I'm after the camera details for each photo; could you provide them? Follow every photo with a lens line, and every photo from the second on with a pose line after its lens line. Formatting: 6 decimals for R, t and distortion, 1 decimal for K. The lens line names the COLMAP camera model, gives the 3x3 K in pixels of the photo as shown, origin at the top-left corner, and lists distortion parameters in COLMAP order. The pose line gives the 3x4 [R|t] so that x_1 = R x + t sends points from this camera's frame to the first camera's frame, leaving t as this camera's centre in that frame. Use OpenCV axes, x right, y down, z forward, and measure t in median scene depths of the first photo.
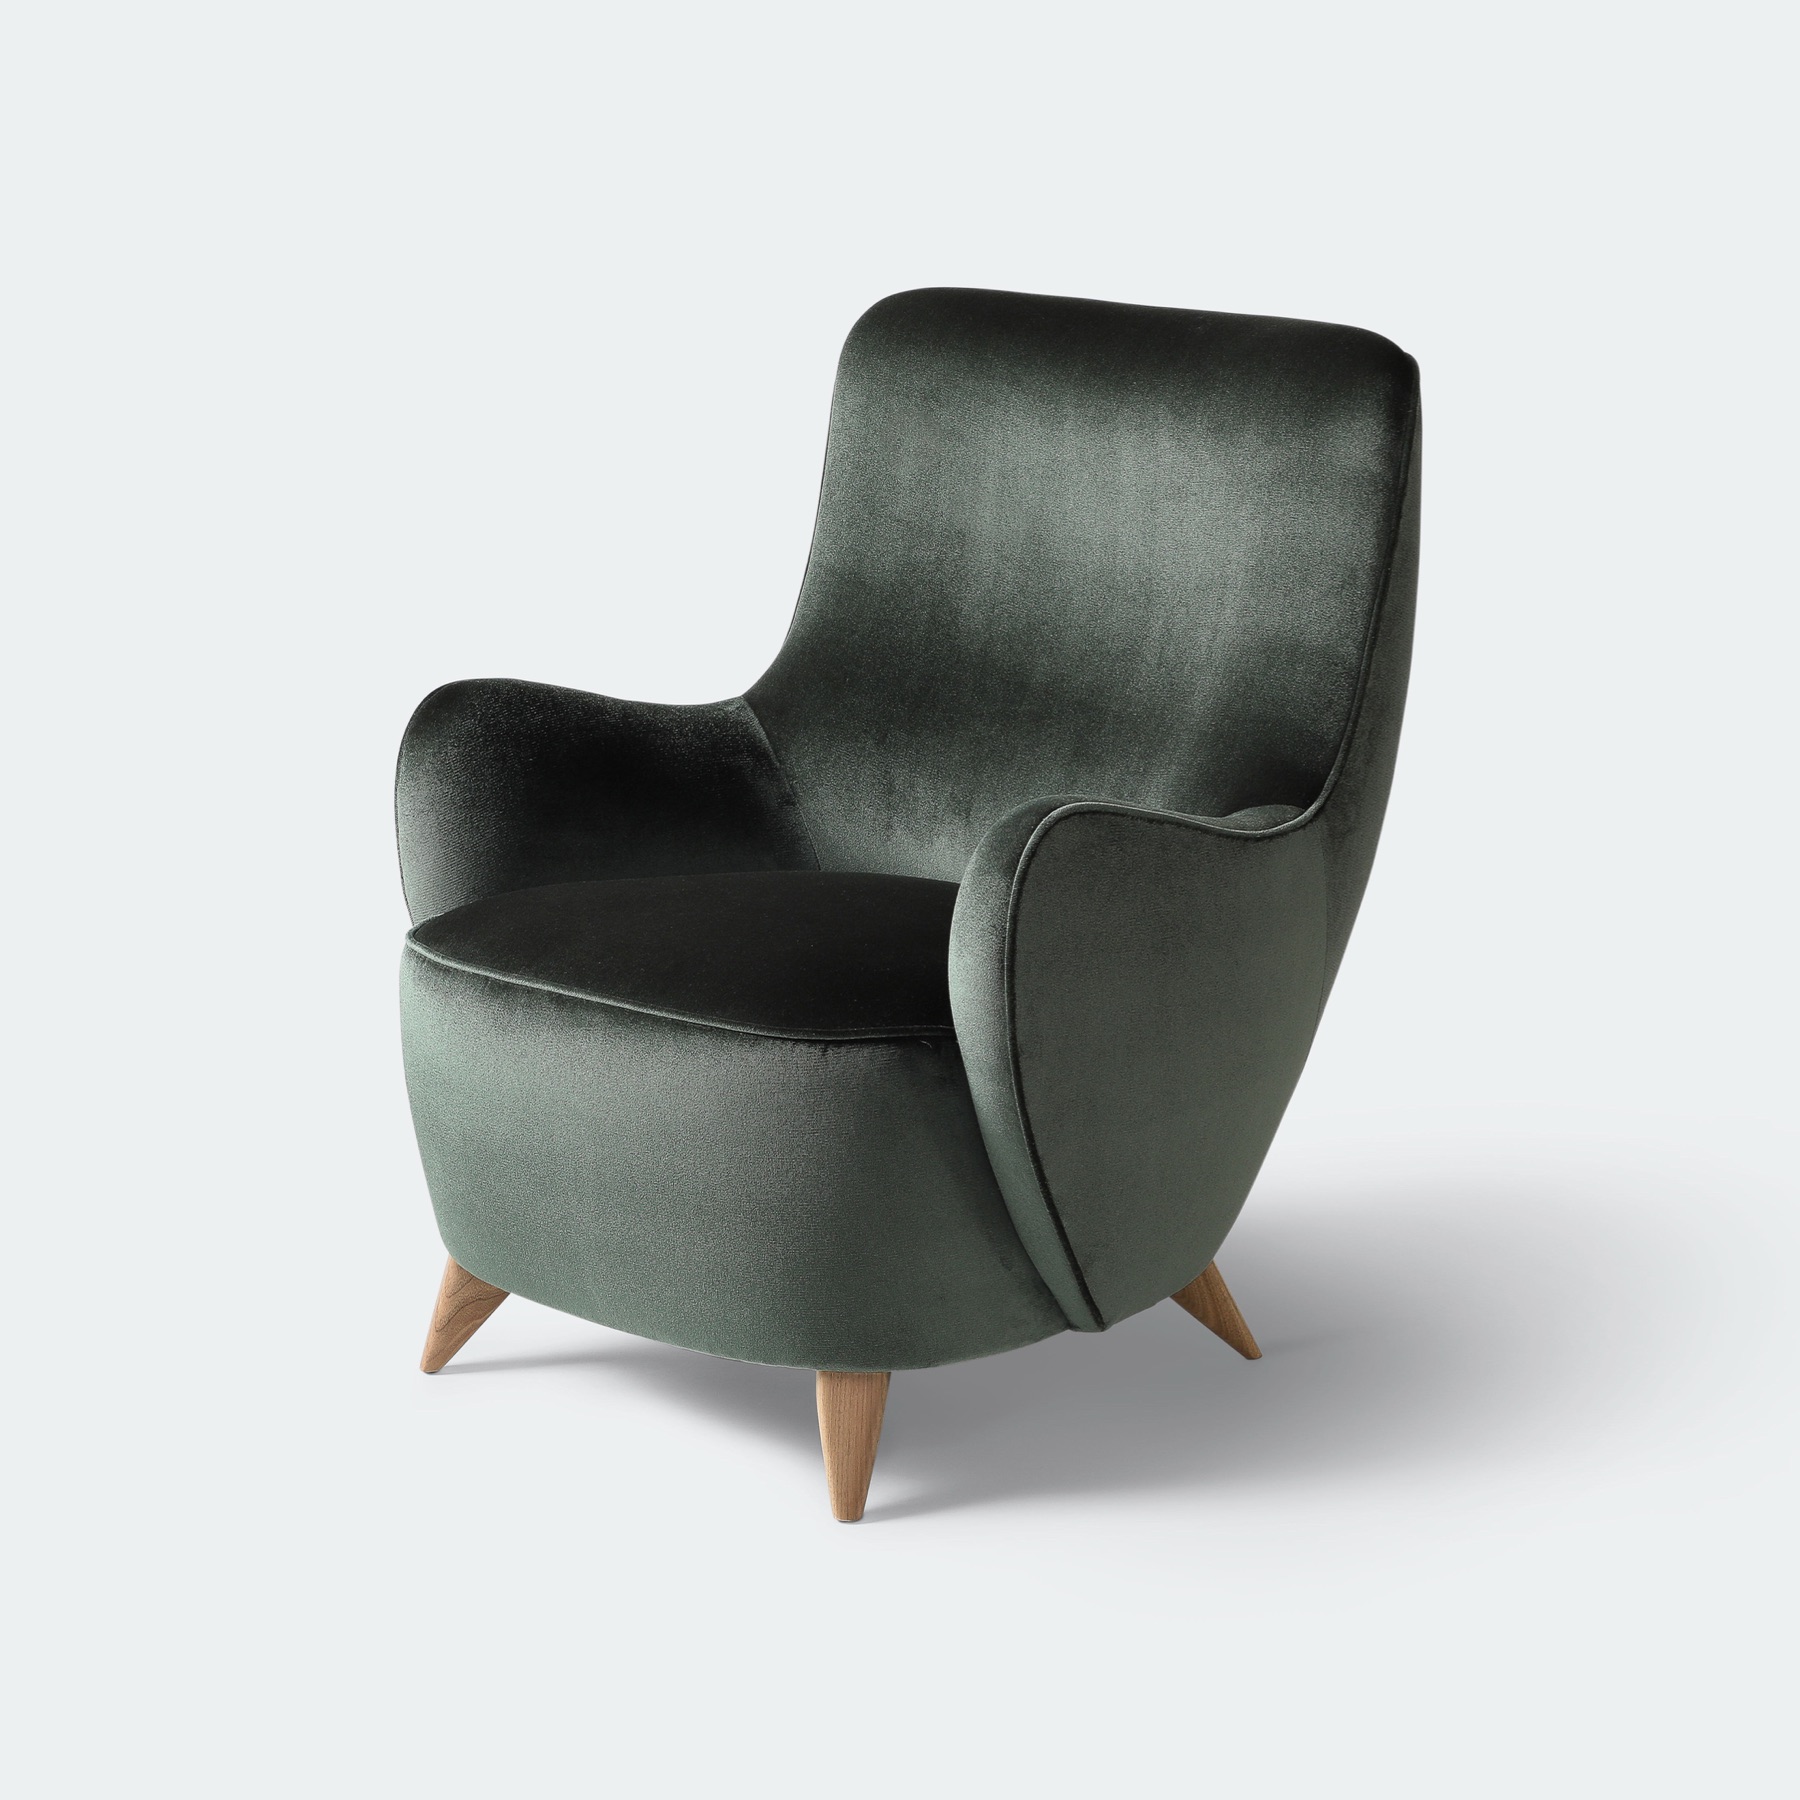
lens RADIAL K [[4233.5, 0, 898.7], [0, 4233.5, 939.7], [0, 0, 1]] dist [0.092546, 0.314805]
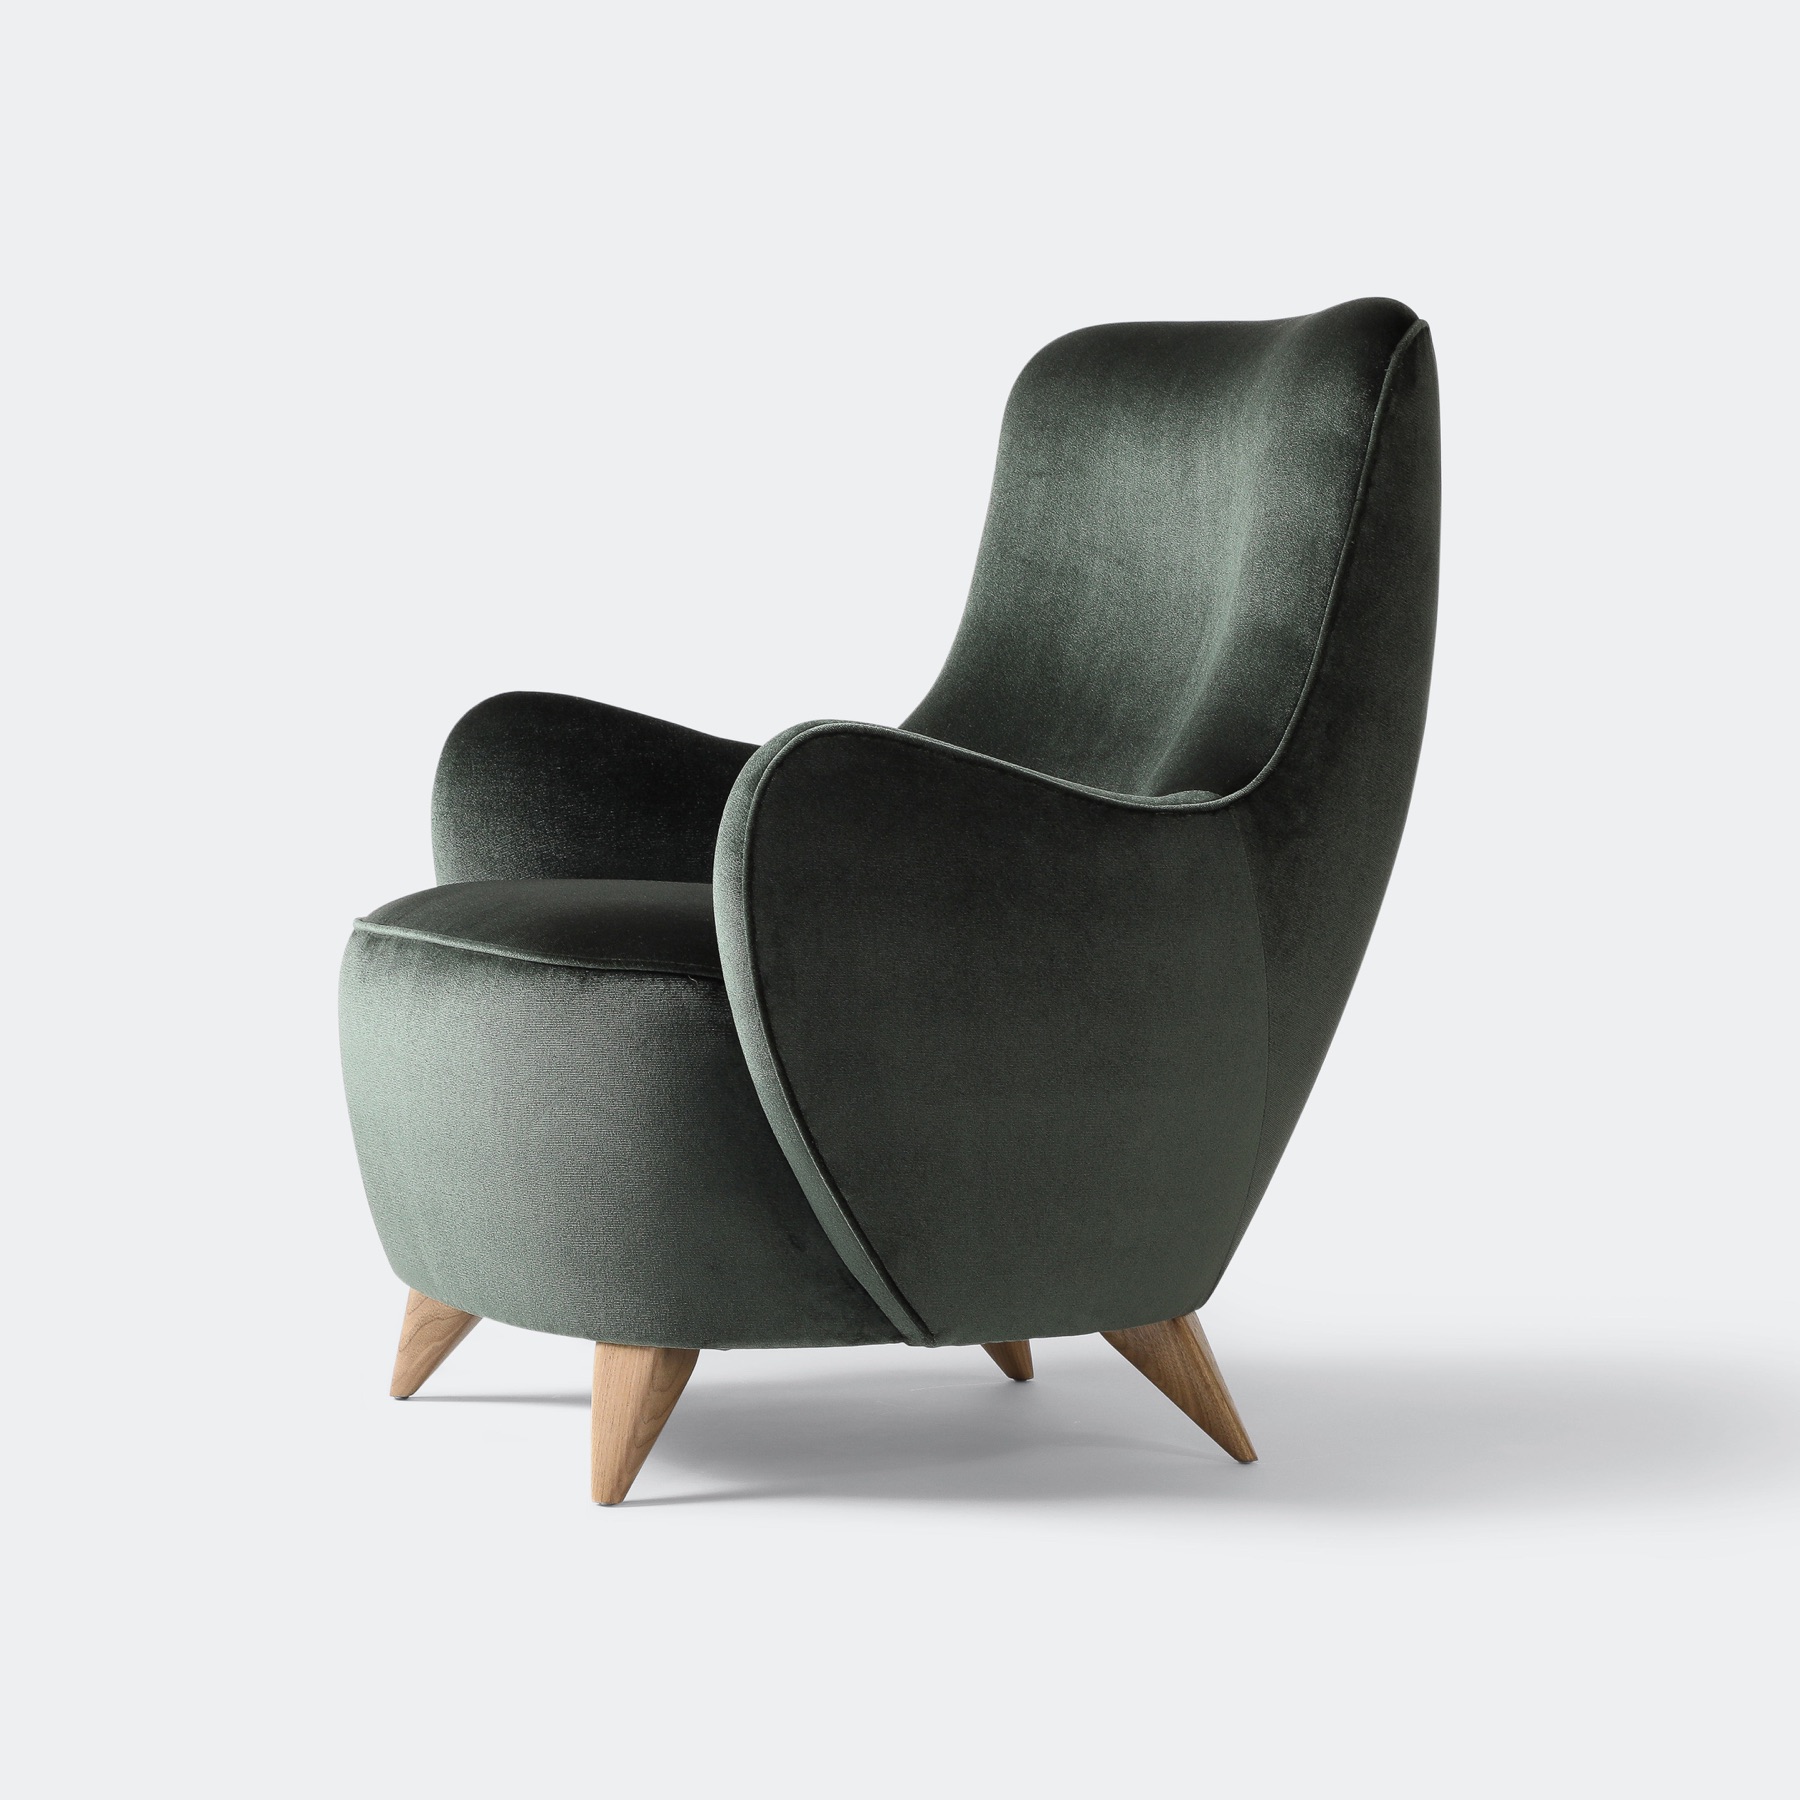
lens RADIAL K [[4753.3, 0, 900.0], [0, 4753.3, 1115.3], [0, 0, 1]] dist [0.076419, 0.444461]
pose [[0.920576, 0.048553, -0.387534, 0.402912], [-0.099756, 0.988562, -0.113113, 0.148391], [0.377610, 0.142788, 0.914889, 0.055784]]
